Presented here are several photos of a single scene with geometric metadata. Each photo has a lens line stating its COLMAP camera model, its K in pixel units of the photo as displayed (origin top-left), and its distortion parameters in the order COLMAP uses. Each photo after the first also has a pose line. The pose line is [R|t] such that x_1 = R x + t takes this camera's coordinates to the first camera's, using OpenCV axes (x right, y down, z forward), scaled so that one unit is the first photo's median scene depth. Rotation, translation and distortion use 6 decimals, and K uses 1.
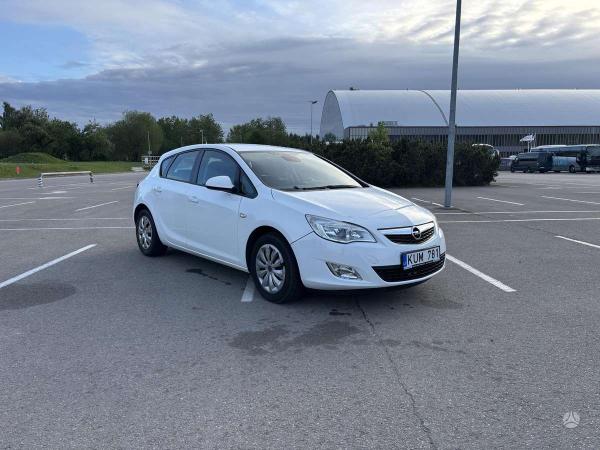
lens RADIAL K [[446.7, 0, 296.4], [0, 446.7, 231.2], [0, 0, 1]] dist [0.024243, -0.020804]
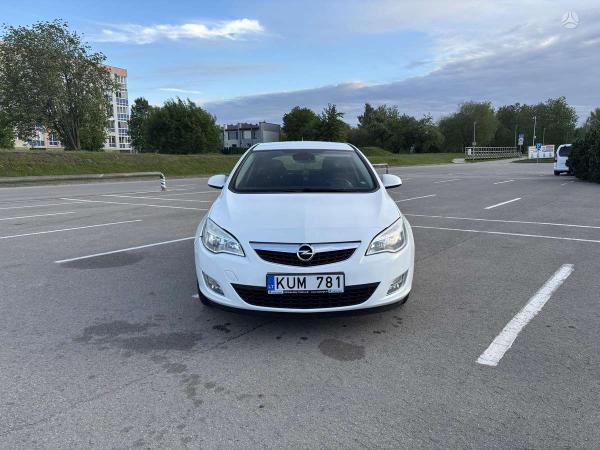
lens RADIAL K [[446.7, 0, 296.9], [0, 446.7, 223.4], [0, 0, 1]] dist [0.024243, -0.020804]
pose [[0.760650, 0.089081, -0.643022, 0.744919], [-0.087859, 0.995553, 0.033988, -0.071619], [0.643190, 0.030642, 0.765093, 0.366320]]
